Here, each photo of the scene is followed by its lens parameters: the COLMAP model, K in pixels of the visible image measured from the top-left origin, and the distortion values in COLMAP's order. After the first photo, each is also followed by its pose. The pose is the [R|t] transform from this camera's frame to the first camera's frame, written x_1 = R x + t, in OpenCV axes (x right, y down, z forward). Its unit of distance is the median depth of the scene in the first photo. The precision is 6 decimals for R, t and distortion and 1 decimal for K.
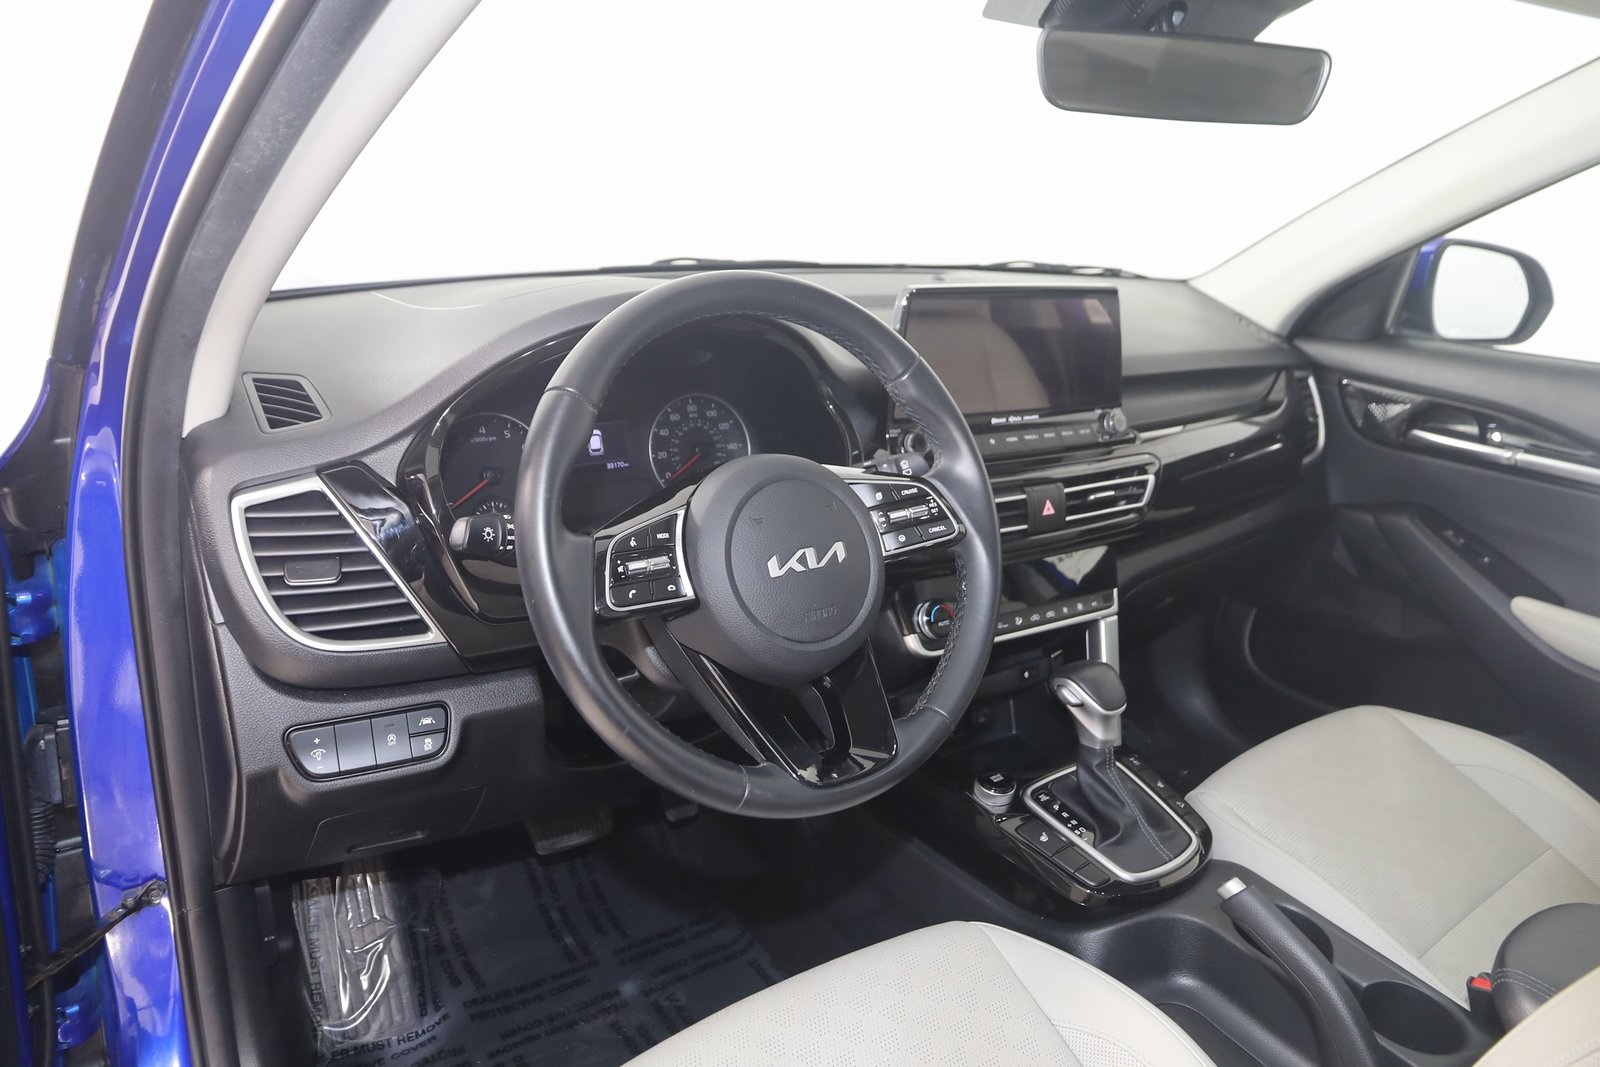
lens RADIAL K [[1087.2, 0, 803.1], [0, 1087.2, 509.2], [0, 0, 1]] dist [-0.110052, 0.057200]
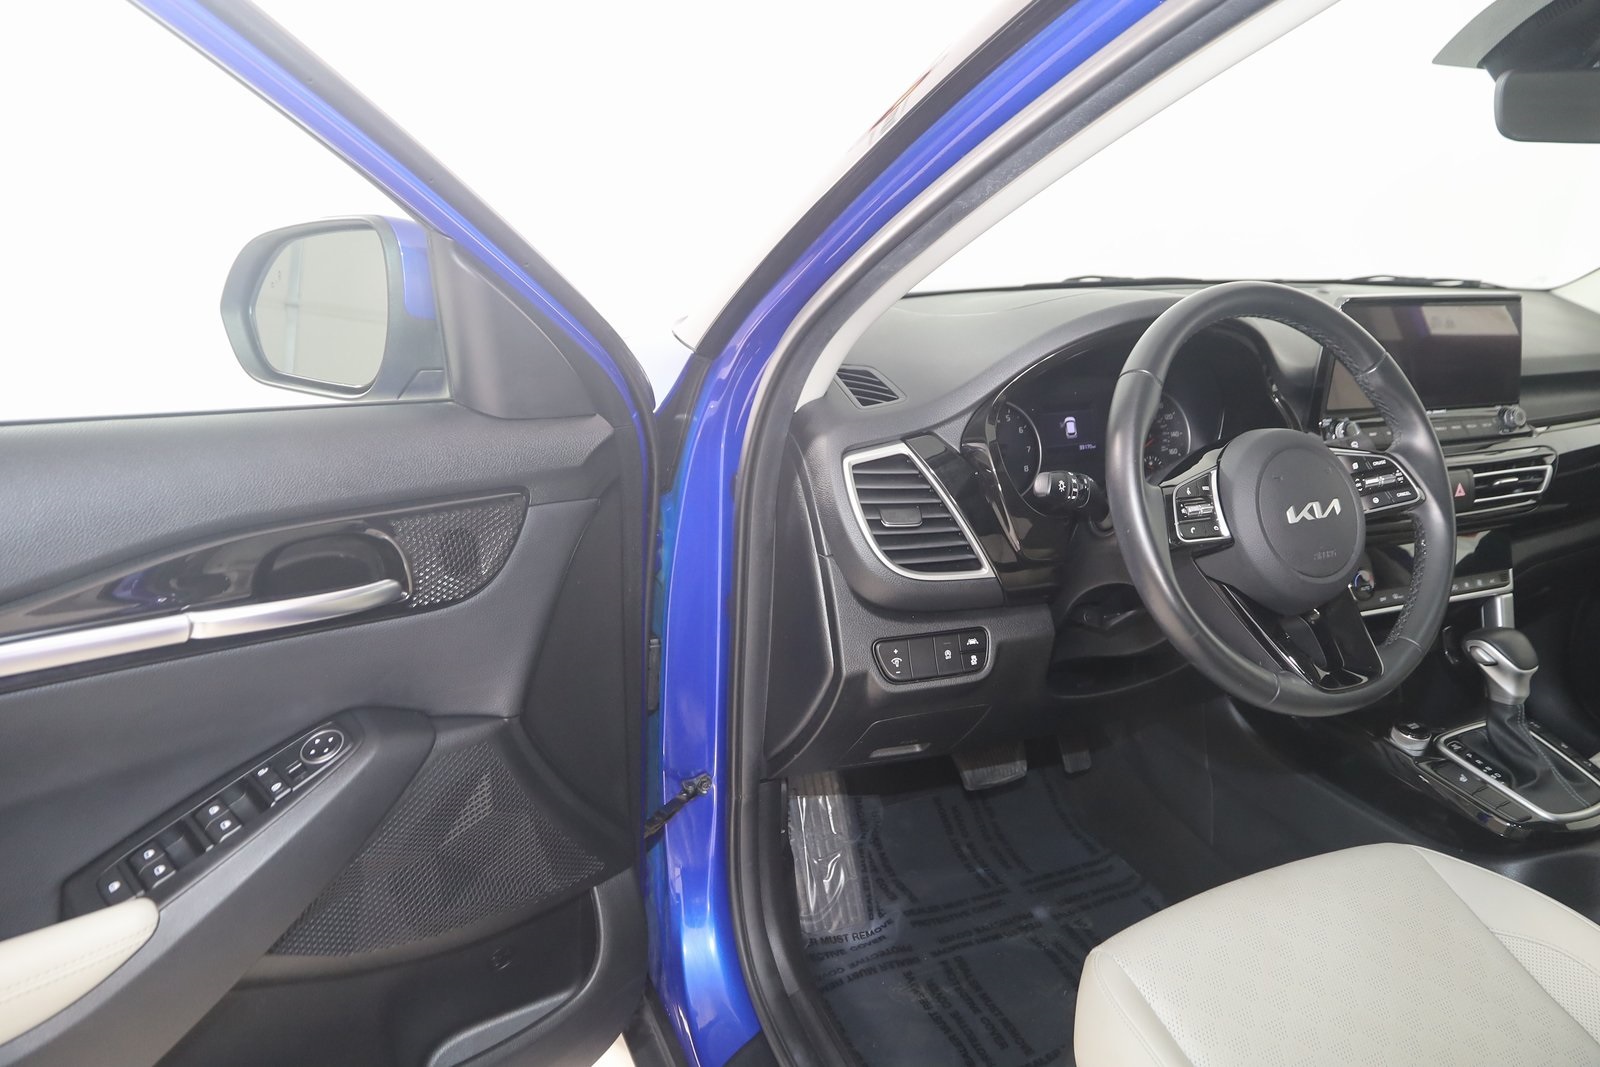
lens RADIAL K [[1087.2, 0, 802.5], [0, 1087.2, 518.8], [0, 0, 1]] dist [-0.110052, 0.057200]
pose [[0.978145, 0.017894, -0.207153, -0.228205], [-0.020868, 0.999708, -0.012180, 0.059015], [0.206875, 0.016237, 0.978233, -0.224232]]
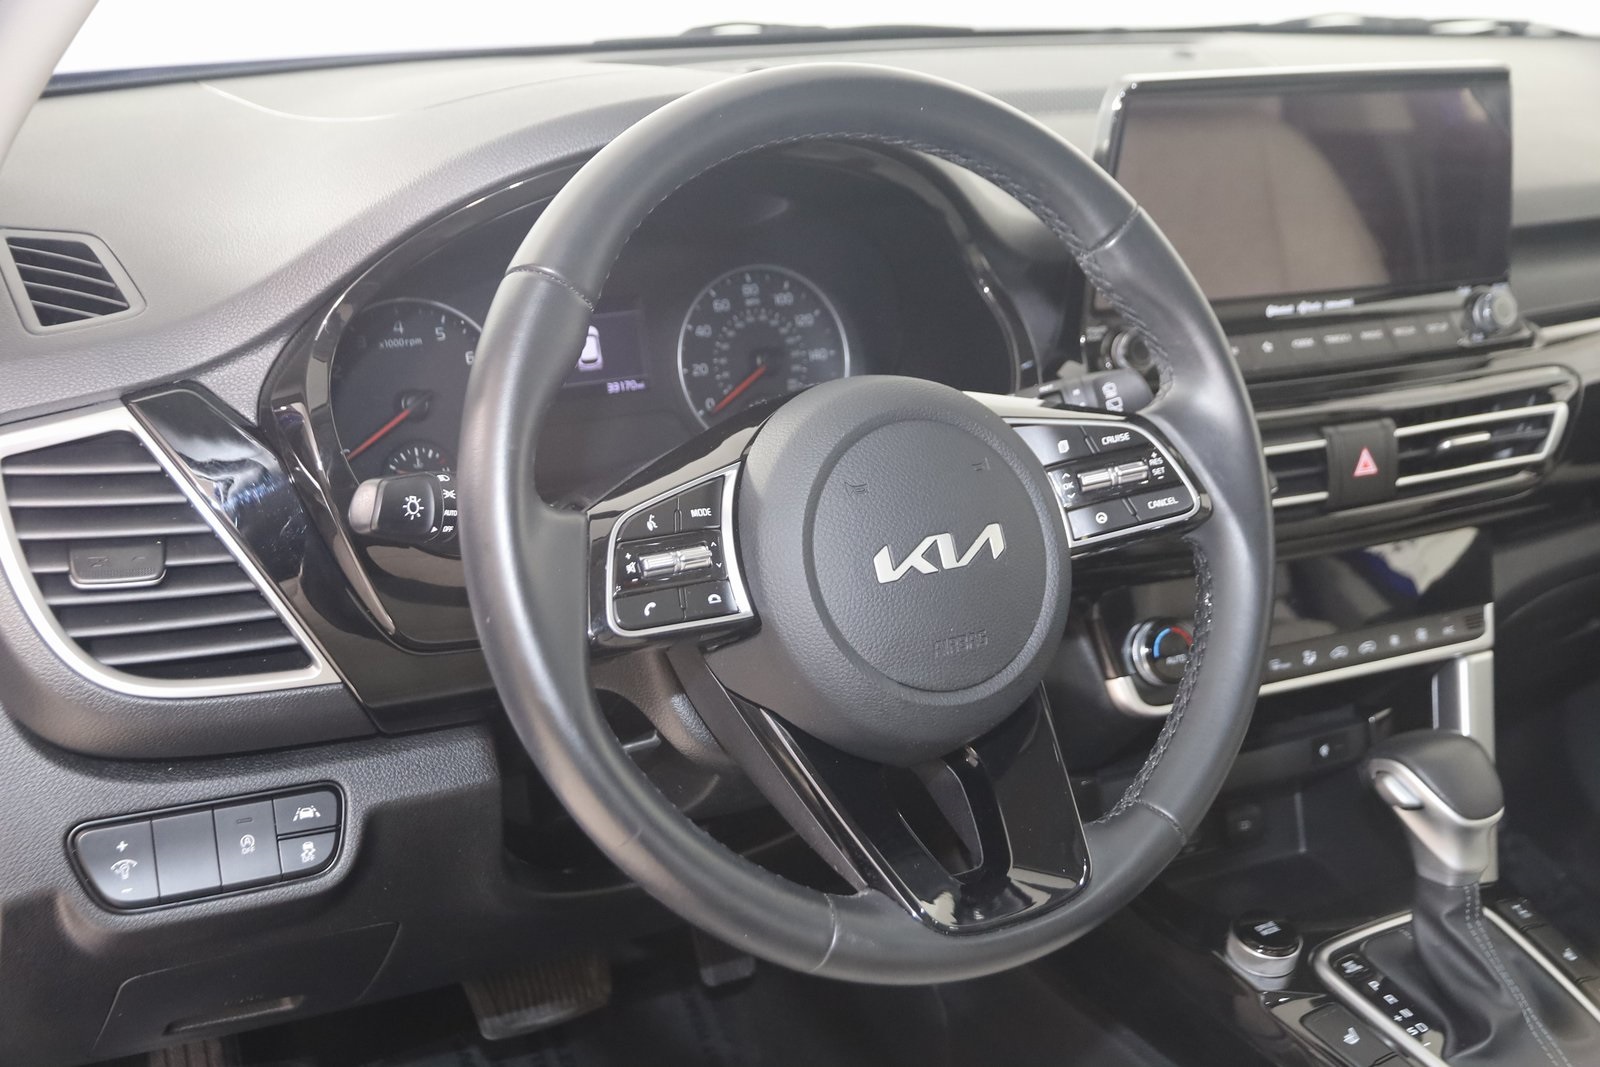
lens RADIAL K [[1901.3, 0, 803.0], [0, 1901.3, 522.2], [0, 0, 1]] dist [0.062771, 0.000000]
pose [[0.997203, 0.010305, -0.074026, 0.004361], [-0.007273, 0.999128, 0.041117, -0.009783], [0.074385, -0.040464, 0.996408, -0.037308]]
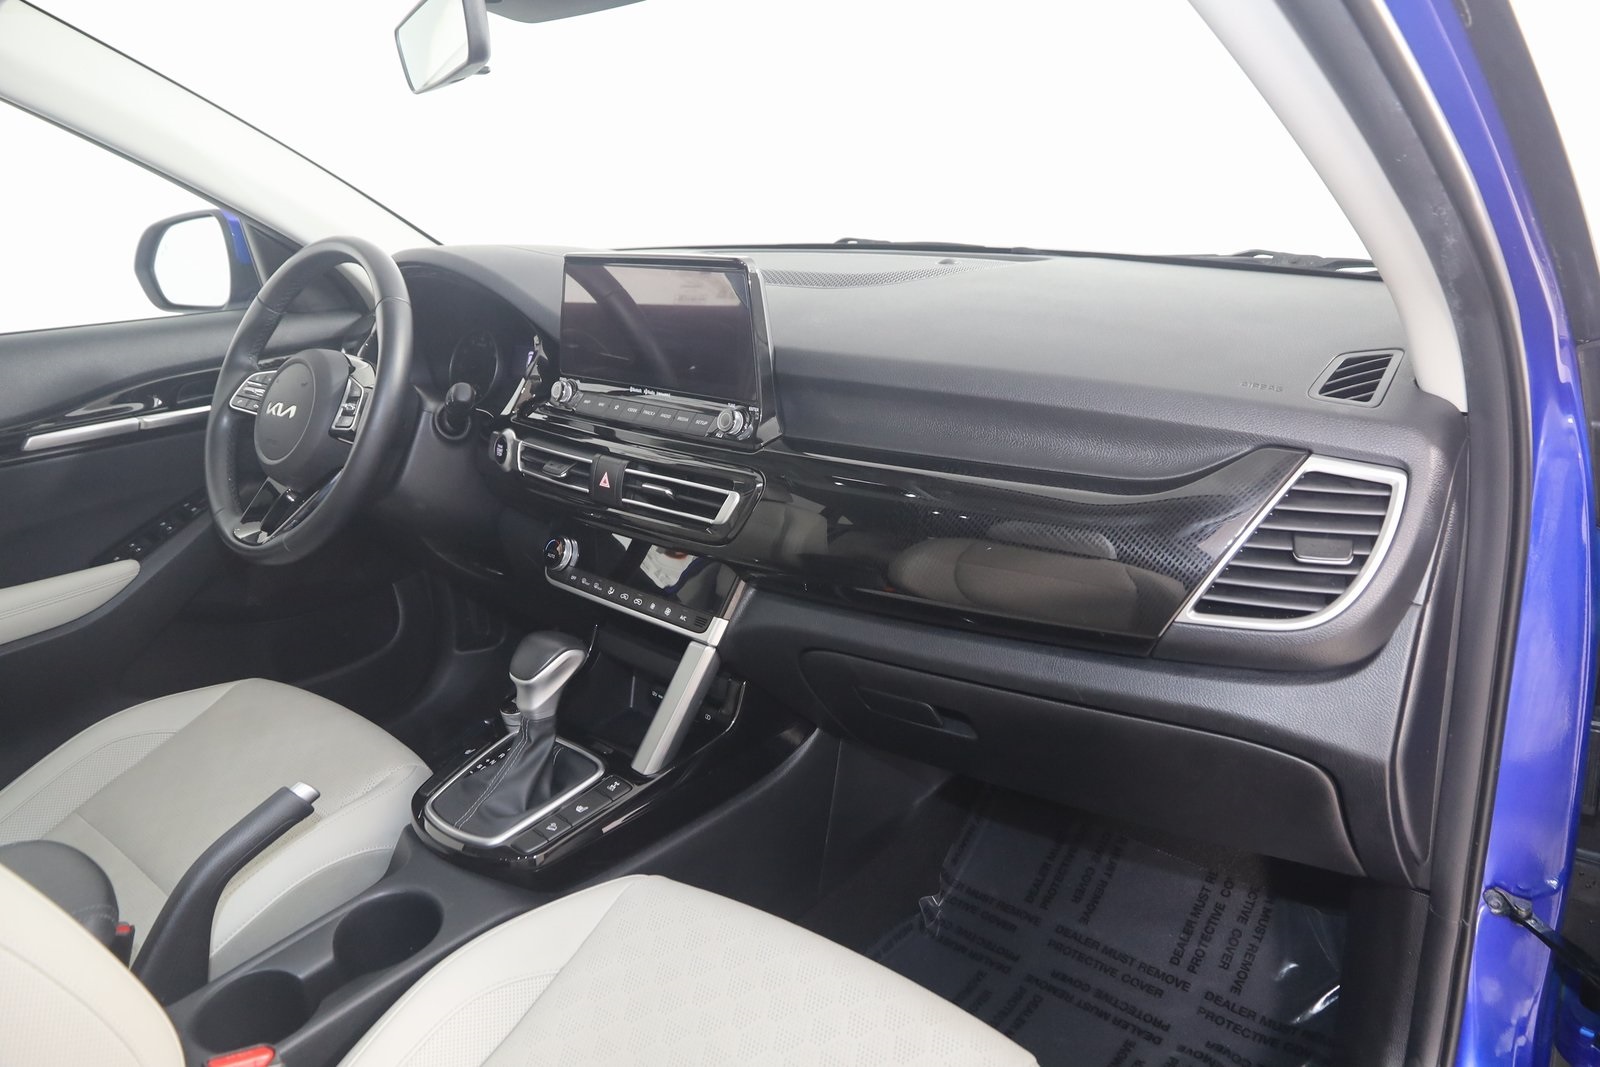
lens RADIAL K [[1087.2, 0, 815.9], [0, 1087.2, 505.7], [0, 0, 1]] dist [-0.110052, 0.057200]
pose [[0.274390, 0.225064, -0.934910, 1.264615], [-0.239726, 0.957540, 0.160154, -0.191733], [0.931258, 0.180178, 0.316693, 0.917367]]
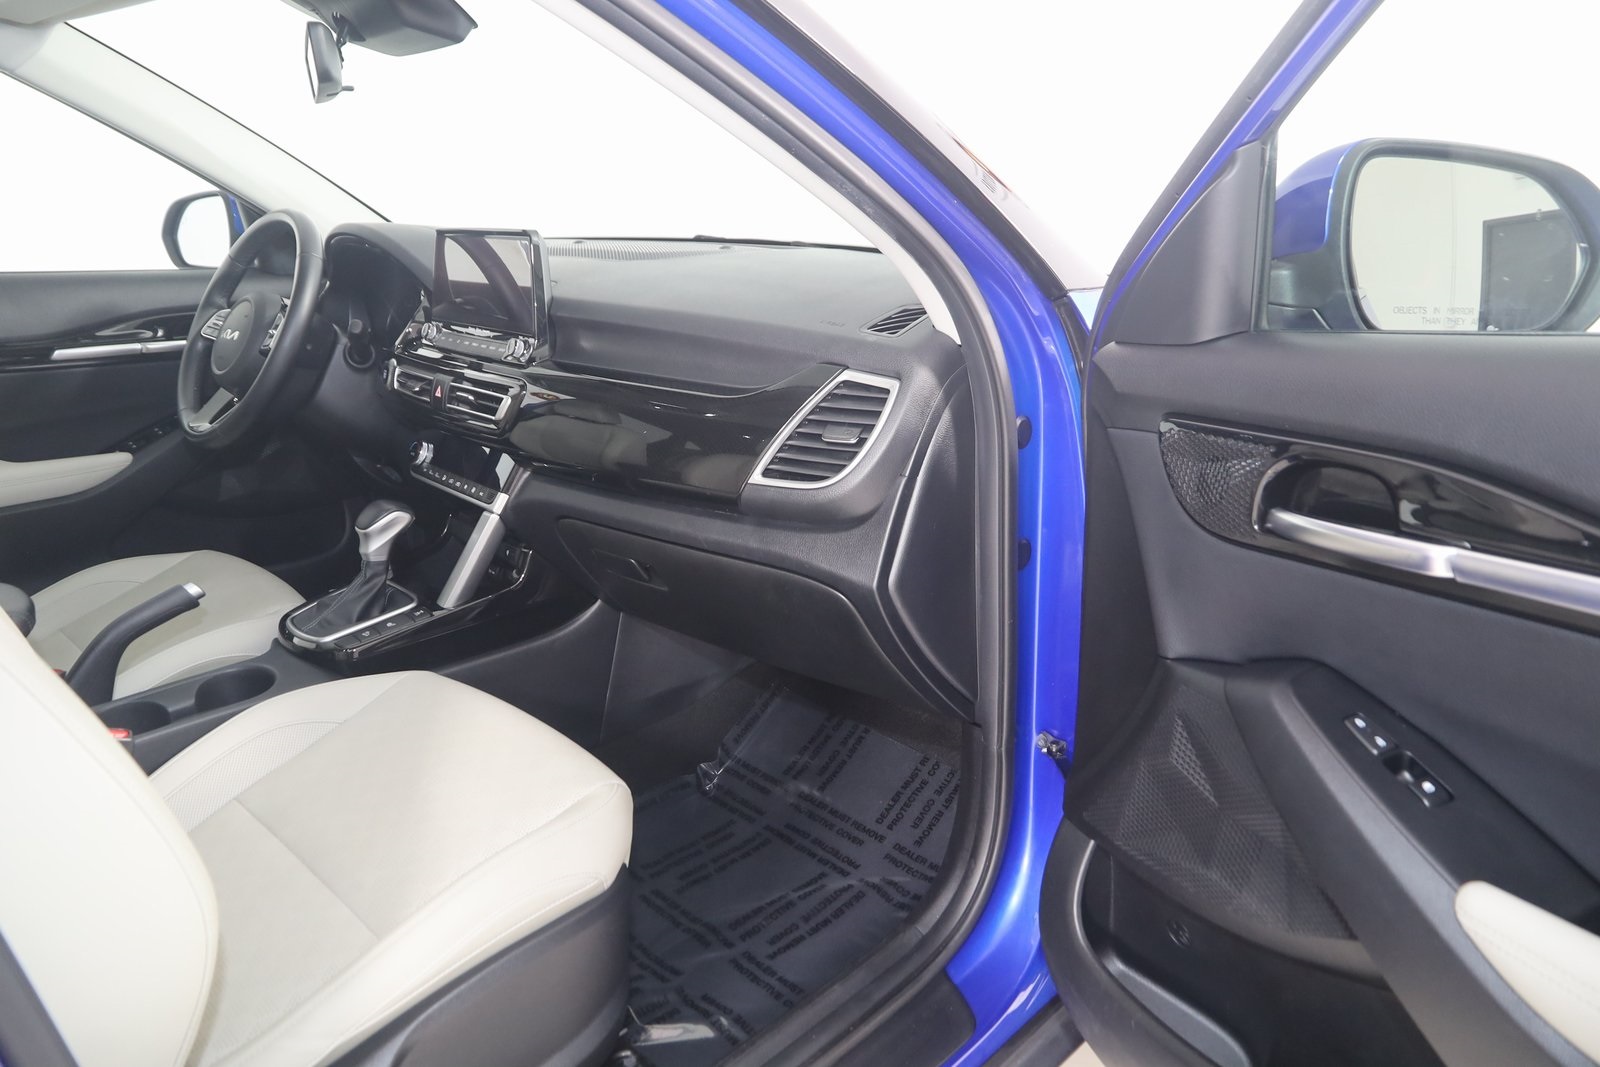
lens RADIAL K [[1087.2, 0, 813.6], [0, 1087.2, 516.5], [0, 0, 1]] dist [-0.110052, 0.057200]
pose [[0.192814, 0.220825, -0.956064, 1.692621], [-0.295711, 0.942126, 0.157969, -0.211265], [0.935616, 0.252260, 0.246955, 1.205087]]
